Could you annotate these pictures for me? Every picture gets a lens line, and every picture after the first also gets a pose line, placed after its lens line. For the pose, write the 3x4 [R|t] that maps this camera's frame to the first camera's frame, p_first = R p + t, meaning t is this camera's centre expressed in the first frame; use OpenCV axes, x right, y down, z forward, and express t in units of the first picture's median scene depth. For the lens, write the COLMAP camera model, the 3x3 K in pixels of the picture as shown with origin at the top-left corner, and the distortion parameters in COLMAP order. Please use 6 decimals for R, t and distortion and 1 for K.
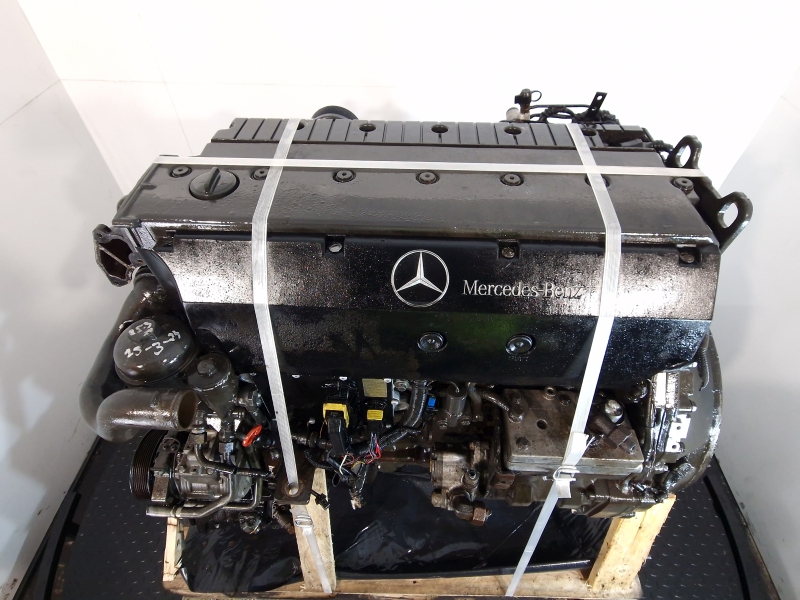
lens RADIAL K [[417.6, 0, 400.0], [0, 417.6, 300.0], [0, 0, 1]] dist [0.003099, 0.000661]
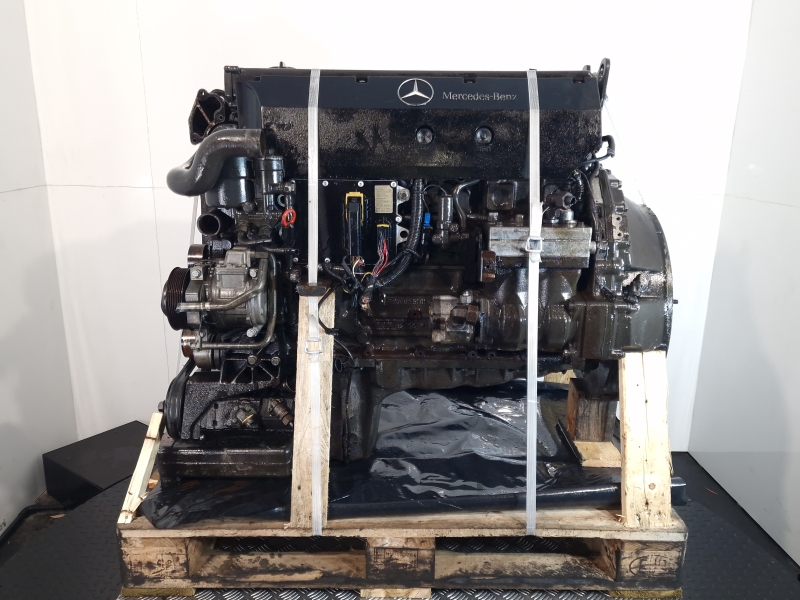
lens RADIAL K [[627.2, 0, 400.0], [0, 627.2, 300.0], [0, 0, 1]] dist [0.037746, -0.003733]
pose [[0.999362, -0.001823, 0.035671, -0.083514], [0.019925, 0.857298, -0.514435, 1.581164], [-0.029643, 0.514817, 0.856787, -0.552026]]
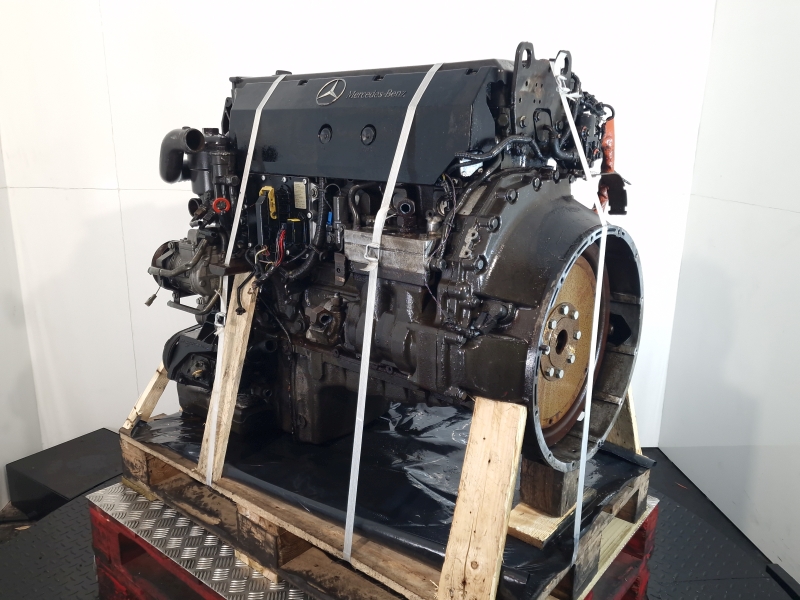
lens RADIAL K [[627.2, 0, 400.0], [0, 627.2, 300.0], [0, 0, 1]] dist [0.037746, -0.003733]
pose [[0.807003, 0.157311, -0.569209, 1.543454], [-0.431105, 0.815674, -0.385778, 1.203870], [0.403602, 0.556713, 0.726069, -0.173687]]
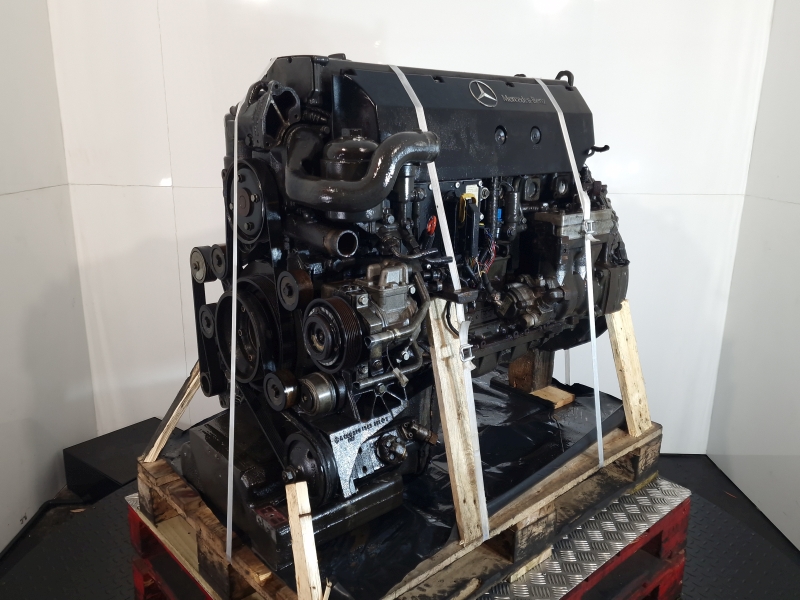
lens RADIAL K [[689.2, 0, 400.0], [0, 689.2, 300.0], [0, 0, 1]] dist [0.046431, -0.003138]
pose [[0.697250, -0.174037, 0.695380, -1.940201], [0.501297, 0.811800, -0.299471, 1.065868], [-0.512390, 0.557398, 0.653271, -0.136255]]
